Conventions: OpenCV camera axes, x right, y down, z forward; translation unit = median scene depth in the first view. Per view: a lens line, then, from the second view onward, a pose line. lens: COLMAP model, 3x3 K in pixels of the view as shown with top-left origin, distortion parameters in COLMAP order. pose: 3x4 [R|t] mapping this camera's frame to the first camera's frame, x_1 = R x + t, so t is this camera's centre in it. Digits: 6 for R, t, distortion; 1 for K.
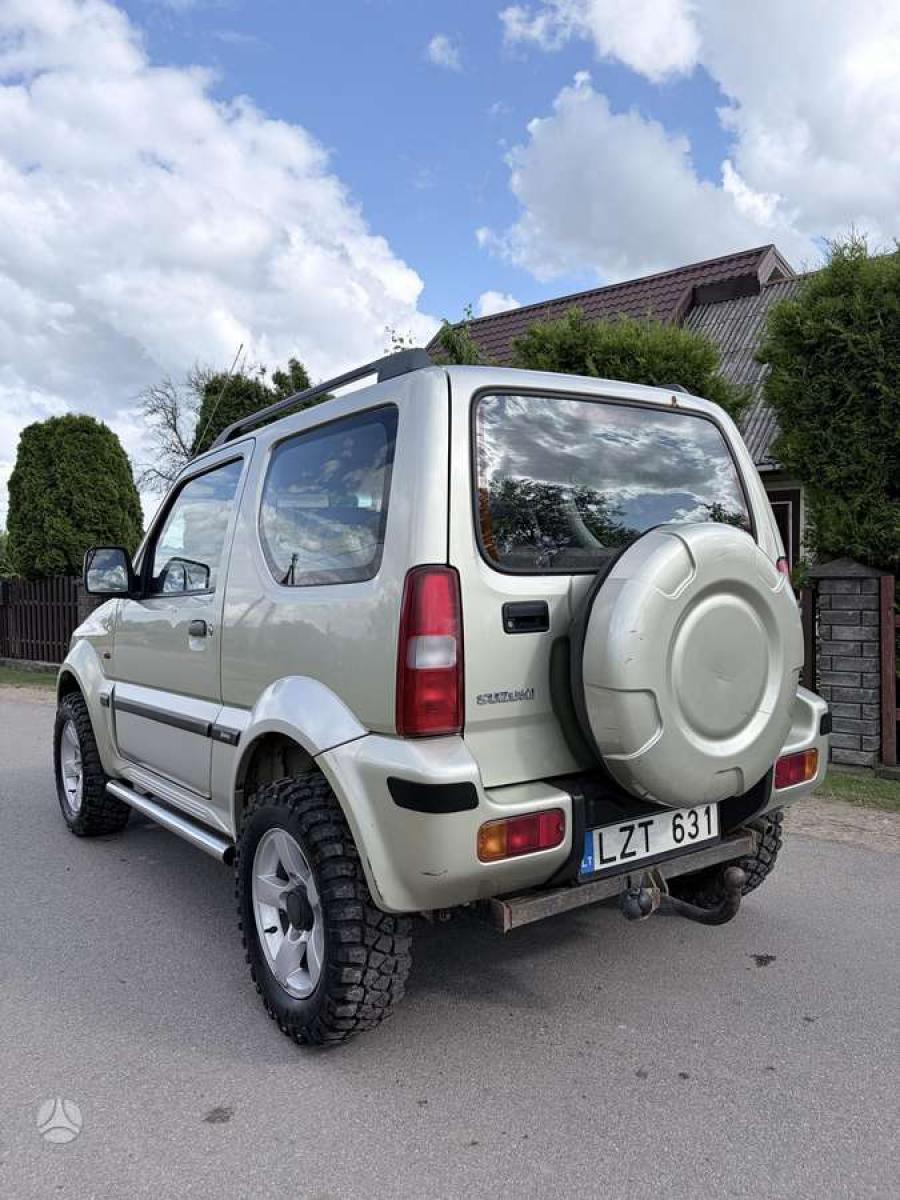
lens RADIAL K [[913.9, 0, 444.3], [0, 913.9, 601.2], [0, 0, 1]] dist [0.011455, -0.006240]
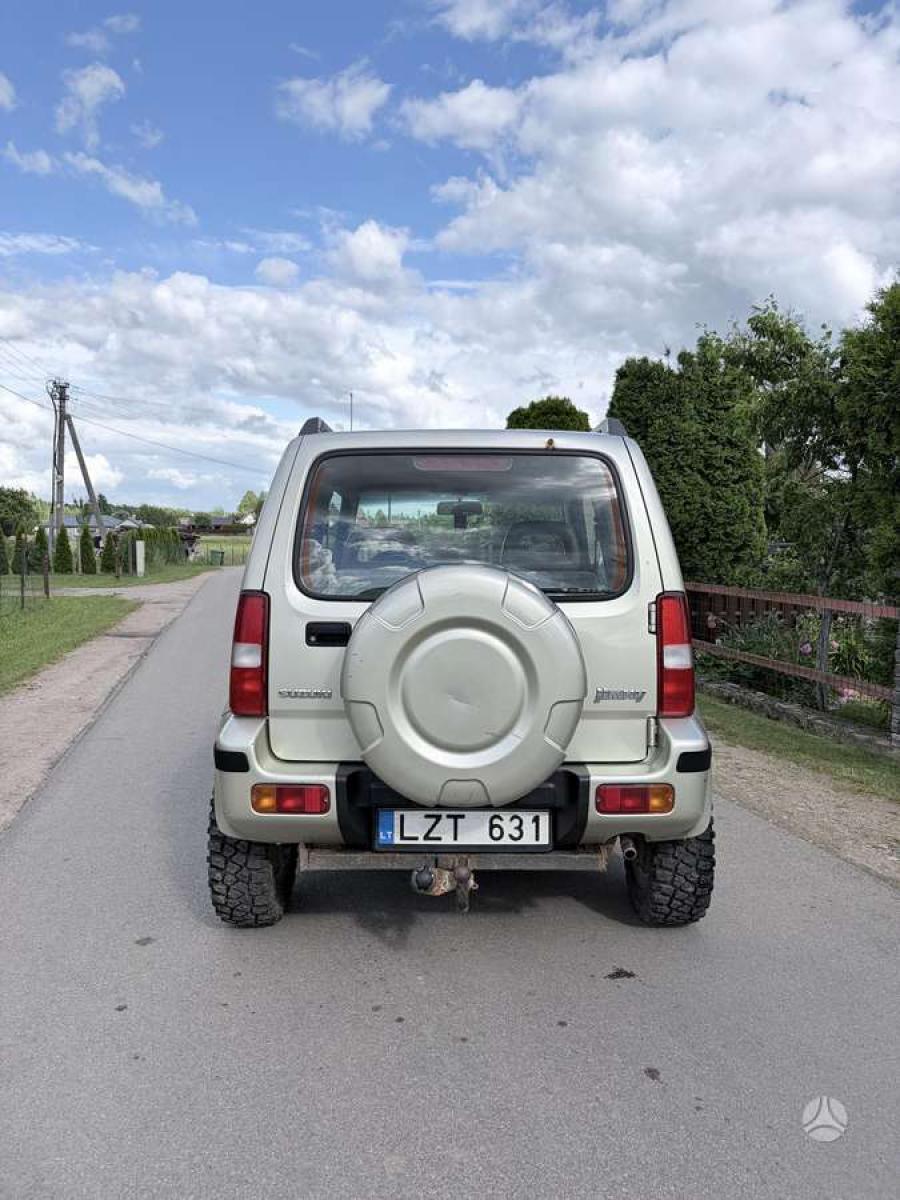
lens RADIAL K [[920.7, 0, 448.3], [0, 920.7, 594.4], [0, 0, 1]] dist [0.023026, -0.009193]
pose [[0.816292, 0.061876, -0.574316, 0.870402], [-0.039527, 0.997899, 0.051331, -0.100540], [0.576286, -0.019200, 0.817023, 0.035857]]
